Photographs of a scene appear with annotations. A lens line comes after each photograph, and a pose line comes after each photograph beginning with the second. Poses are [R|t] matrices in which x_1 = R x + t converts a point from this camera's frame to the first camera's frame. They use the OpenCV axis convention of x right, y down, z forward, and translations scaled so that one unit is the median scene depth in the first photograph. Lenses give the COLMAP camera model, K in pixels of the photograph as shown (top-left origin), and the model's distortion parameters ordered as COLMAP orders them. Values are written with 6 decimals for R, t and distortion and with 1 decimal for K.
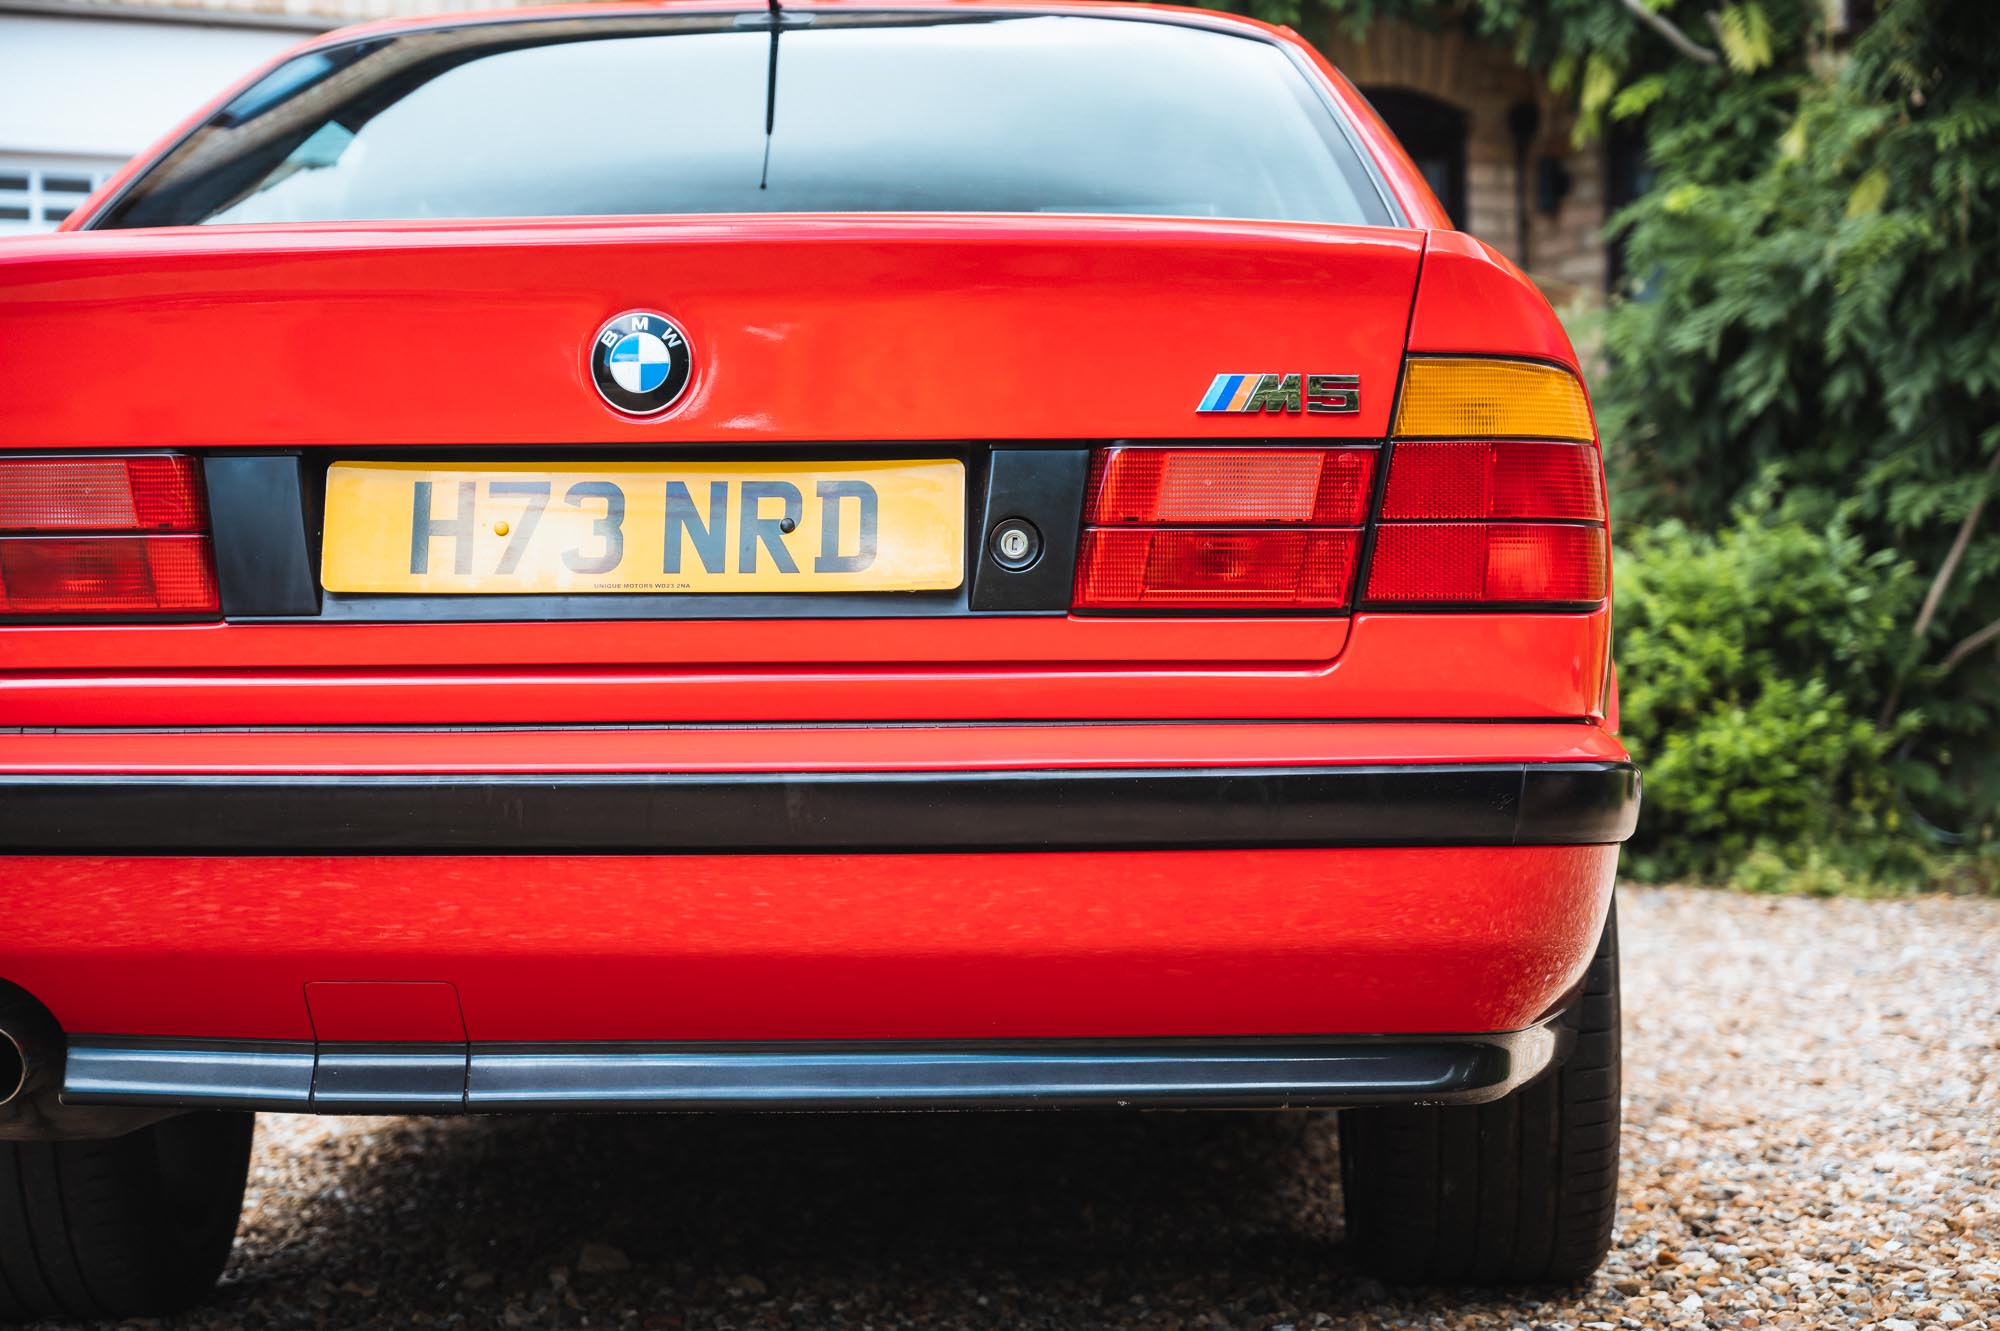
lens RADIAL K [[4034.8, 0, 1000.2], [0, 4034.8, 661.3], [0, 0, 1]] dist [-0.009822, 0.000000]
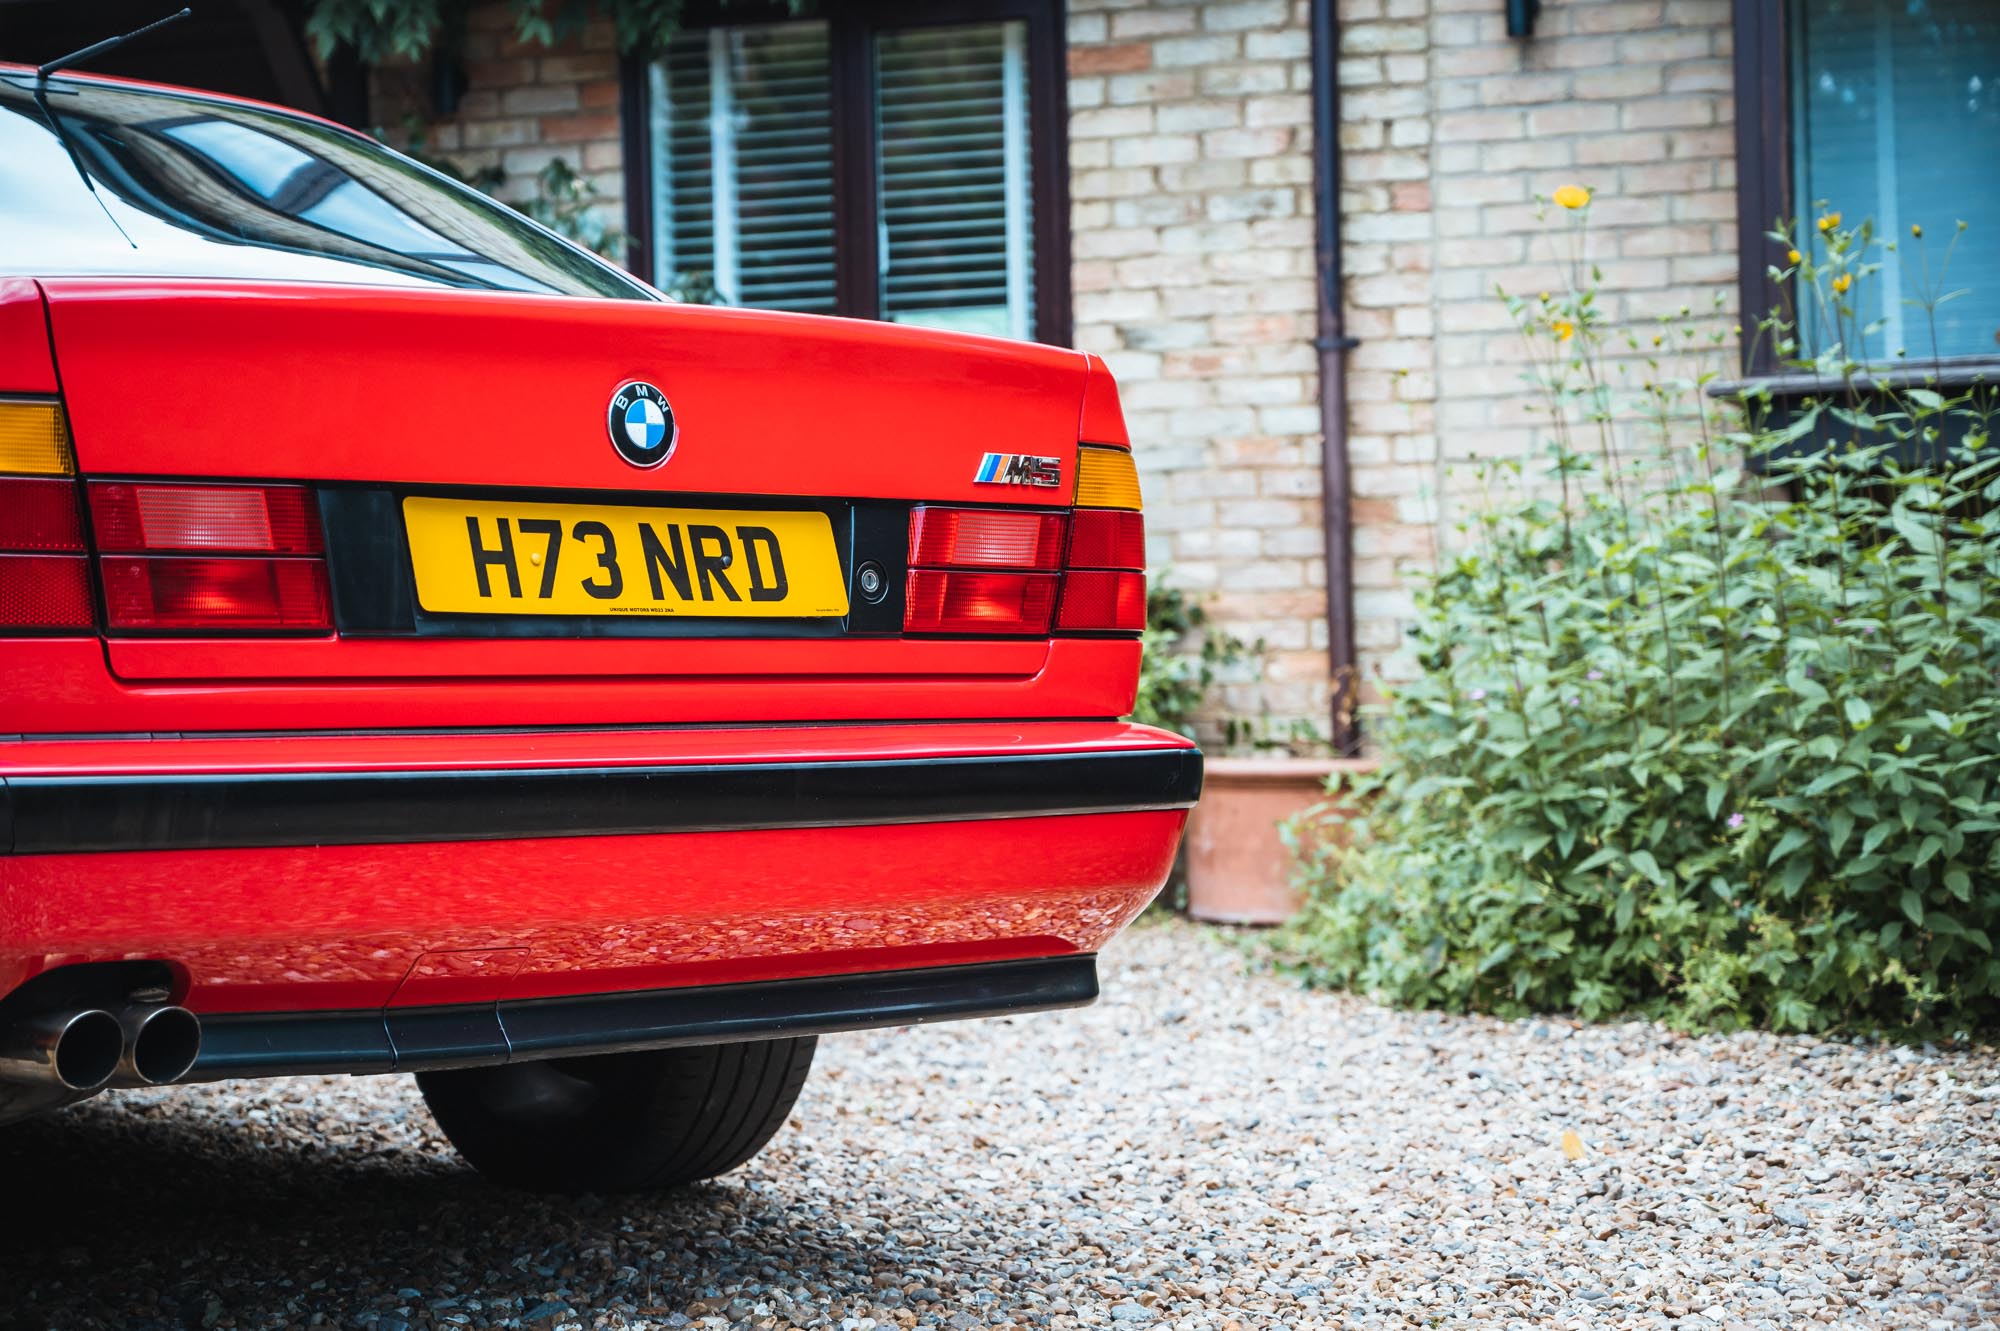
lens RADIAL K [[4034.8, 0, 999.6], [0, 4034.8, 668.2], [0, 0, 1]] dist [-0.009822, 0.000000]
pose [[0.679361, 0.002510, 0.733800, -0.894408], [-0.001444, 0.999997, -0.002083, 0.001041], [-0.733803, 0.000355, 0.679362, 0.107461]]
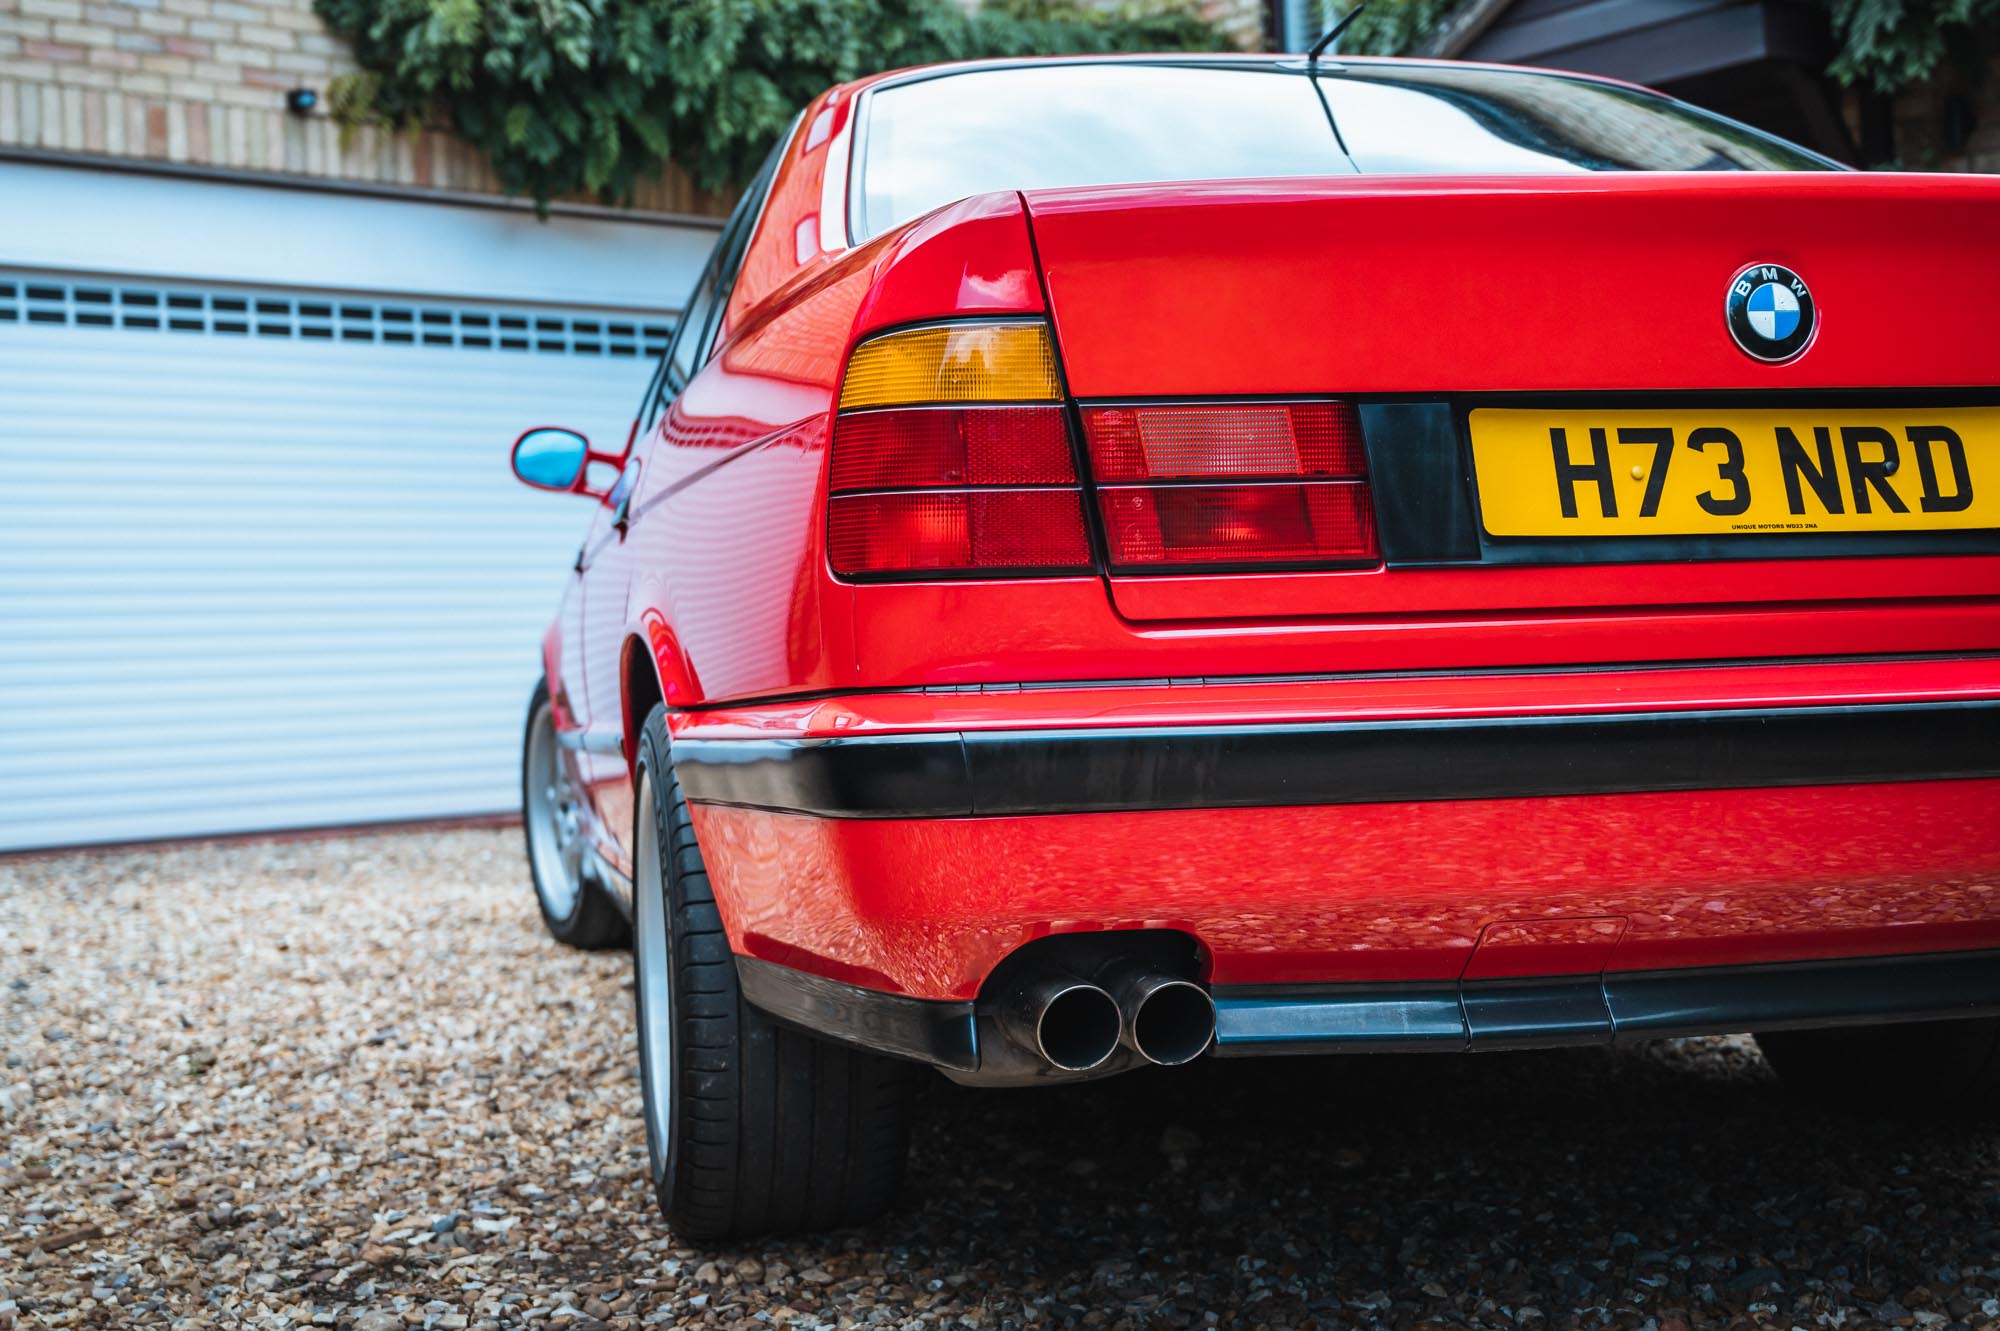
lens RADIAL K [[2682.2, 0, 1000.5], [0, 2682.2, 653.9], [0, 0, 1]] dist [0.010860, 0.000000]
pose [[0.958430, -0.024330, 0.284287, -0.477833], [0.020285, 0.999647, 0.017167, -0.001686], [-0.284605, -0.010687, 0.958585, 0.390385]]
